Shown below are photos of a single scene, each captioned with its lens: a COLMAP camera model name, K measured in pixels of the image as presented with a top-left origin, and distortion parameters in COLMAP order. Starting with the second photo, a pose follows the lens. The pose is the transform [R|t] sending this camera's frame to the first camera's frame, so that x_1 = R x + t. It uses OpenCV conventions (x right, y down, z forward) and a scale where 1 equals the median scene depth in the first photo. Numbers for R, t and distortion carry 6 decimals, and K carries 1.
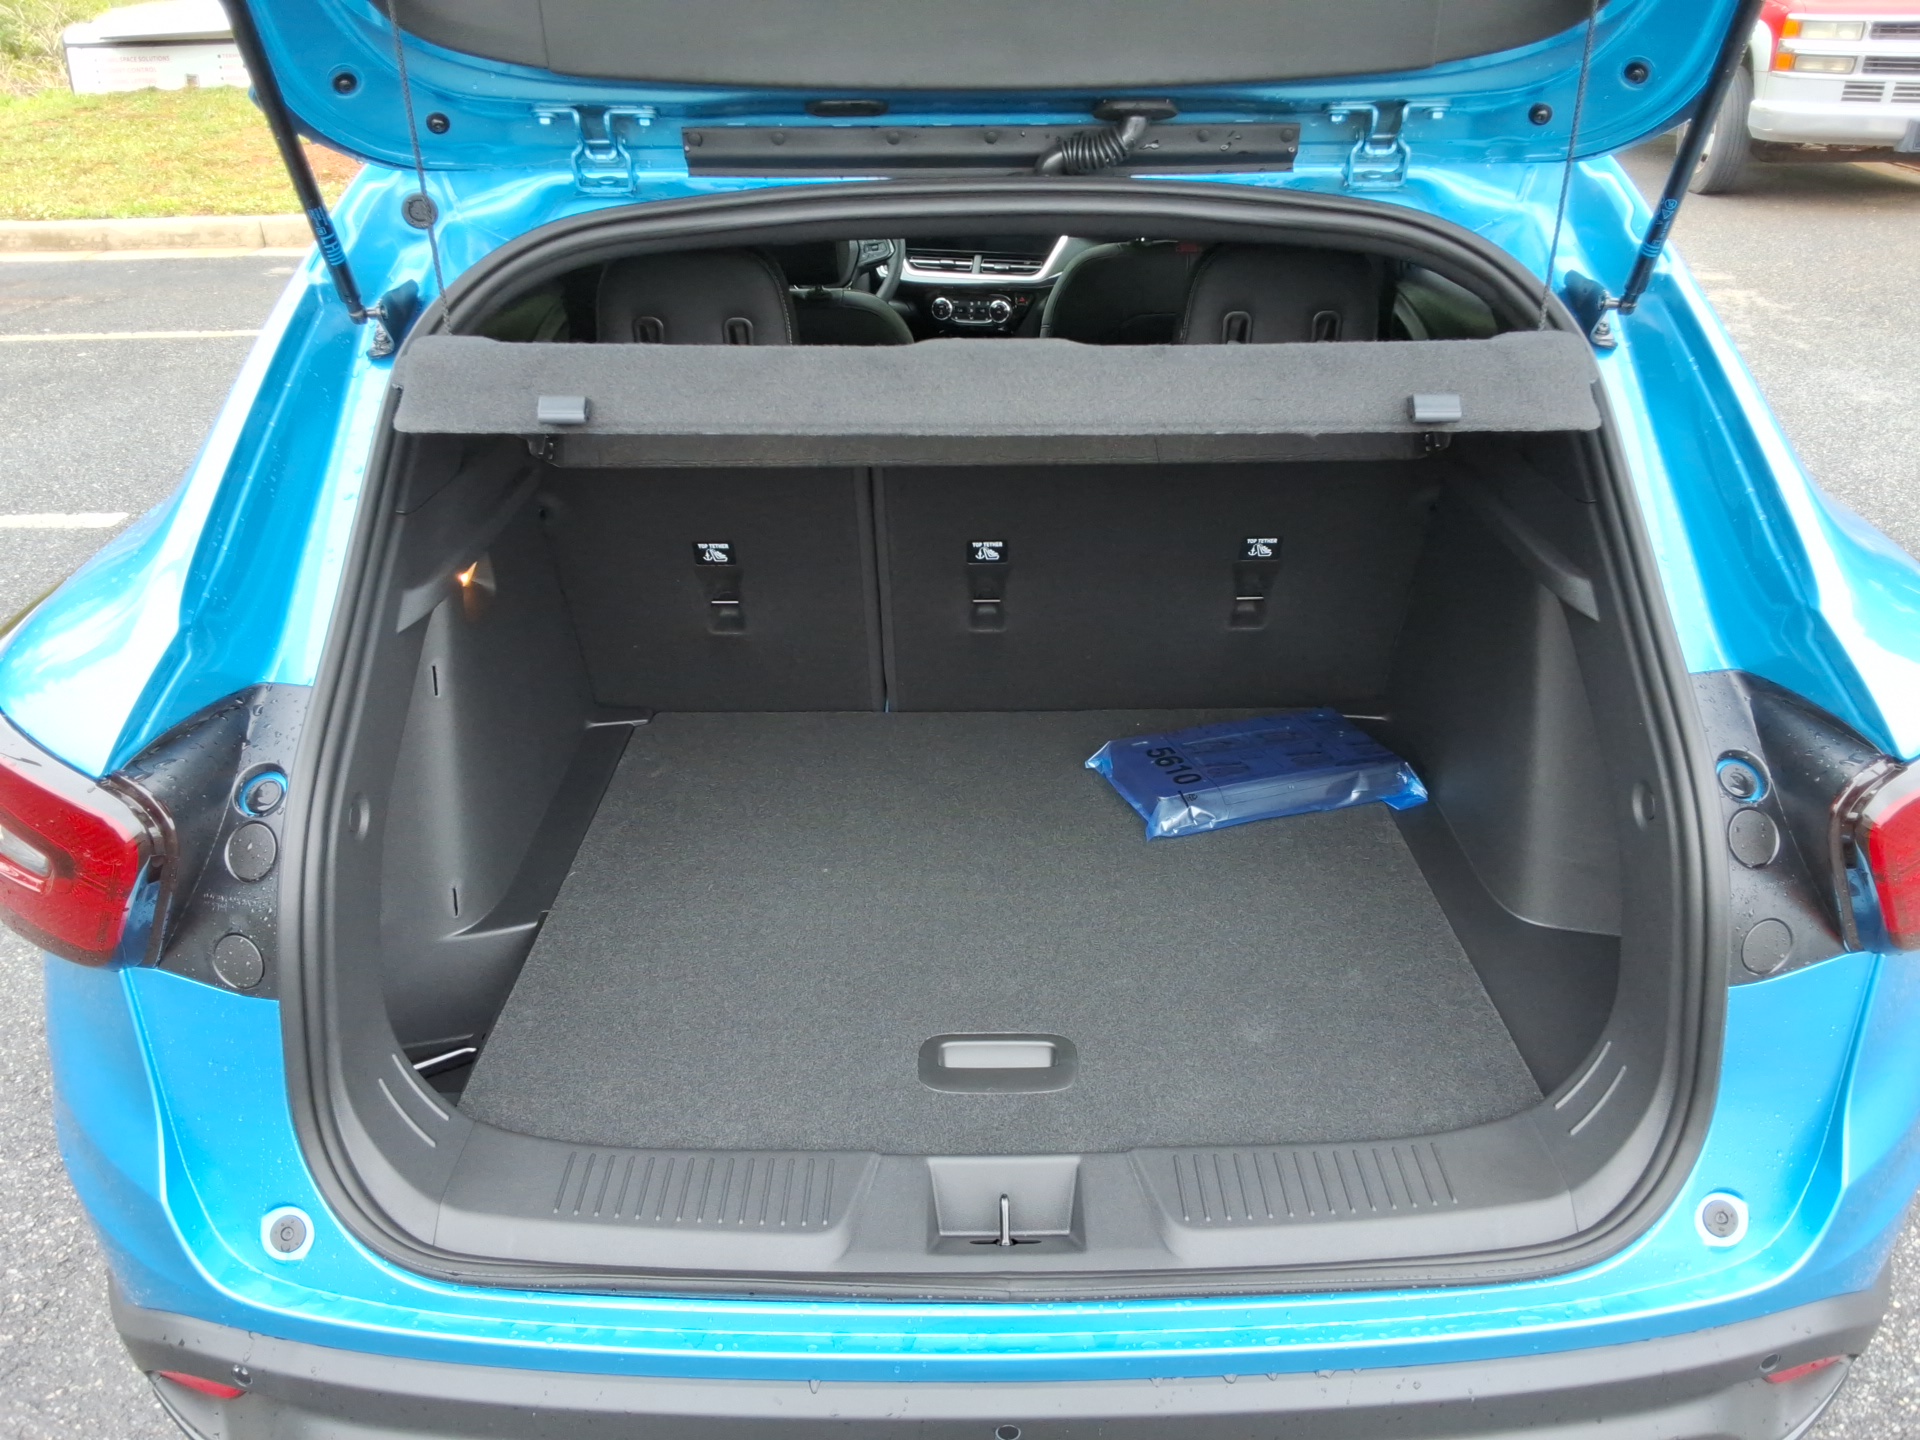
lens RADIAL K [[1542.2, 0, 958.7], [0, 1542.2, 718.6], [0, 0, 1]] dist [0.088216, -0.133424]
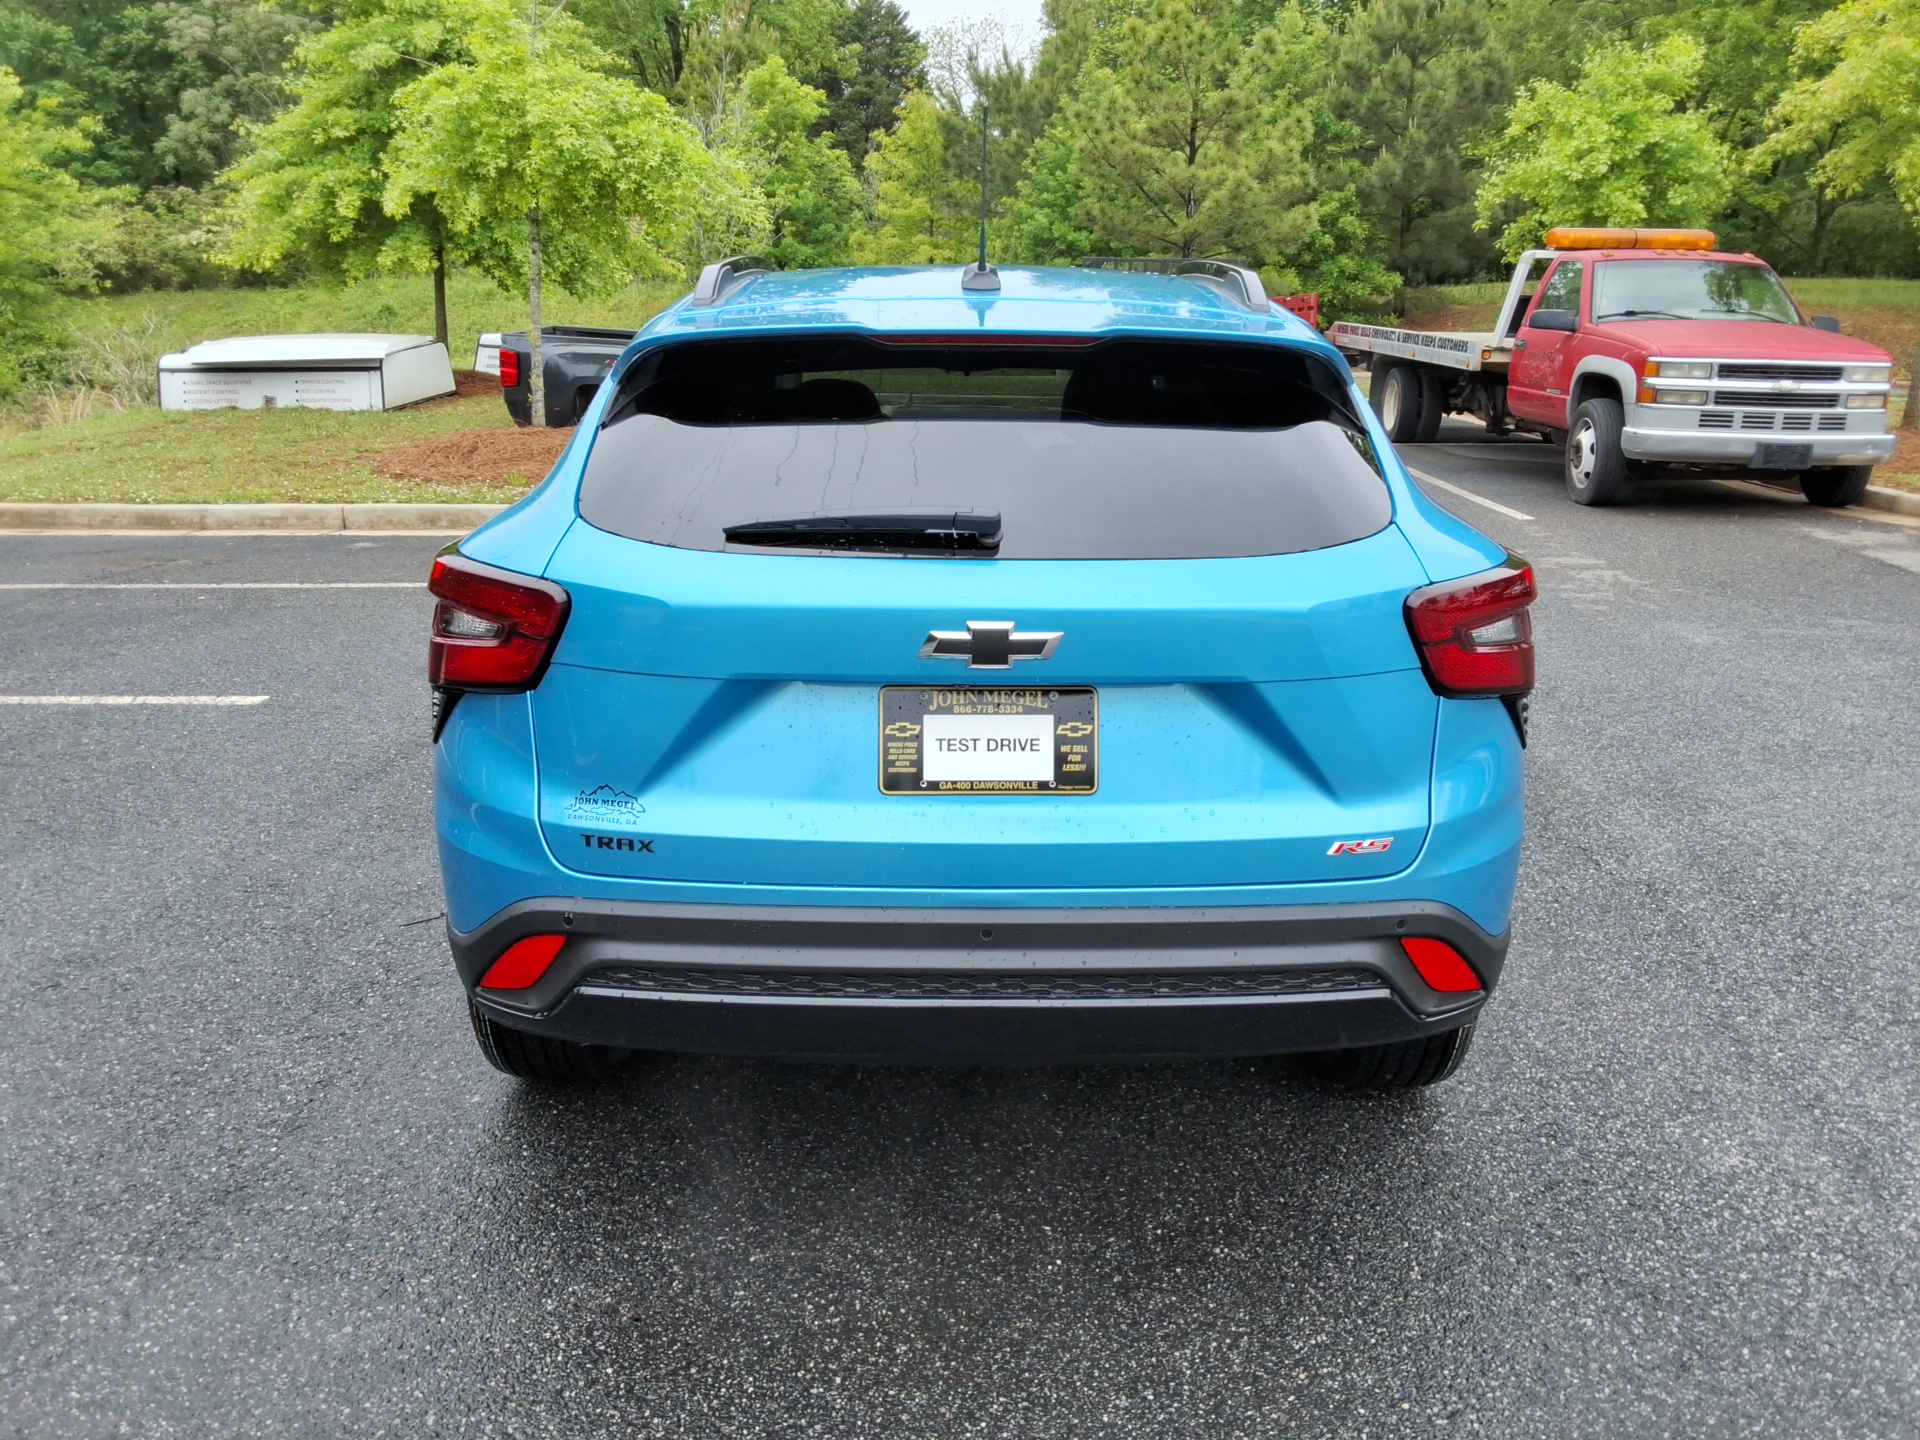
lens RADIAL K [[1542.2, 0, 963.5], [0, 1542.2, 711.4], [0, 0, 1]] dist [0.088216, -0.133424]
pose [[0.999821, 0.013898, 0.012821, -0.002735], [-0.010889, 0.977540, -0.210467, 0.069260], [-0.015458, 0.210290, 0.977517, -0.103124]]
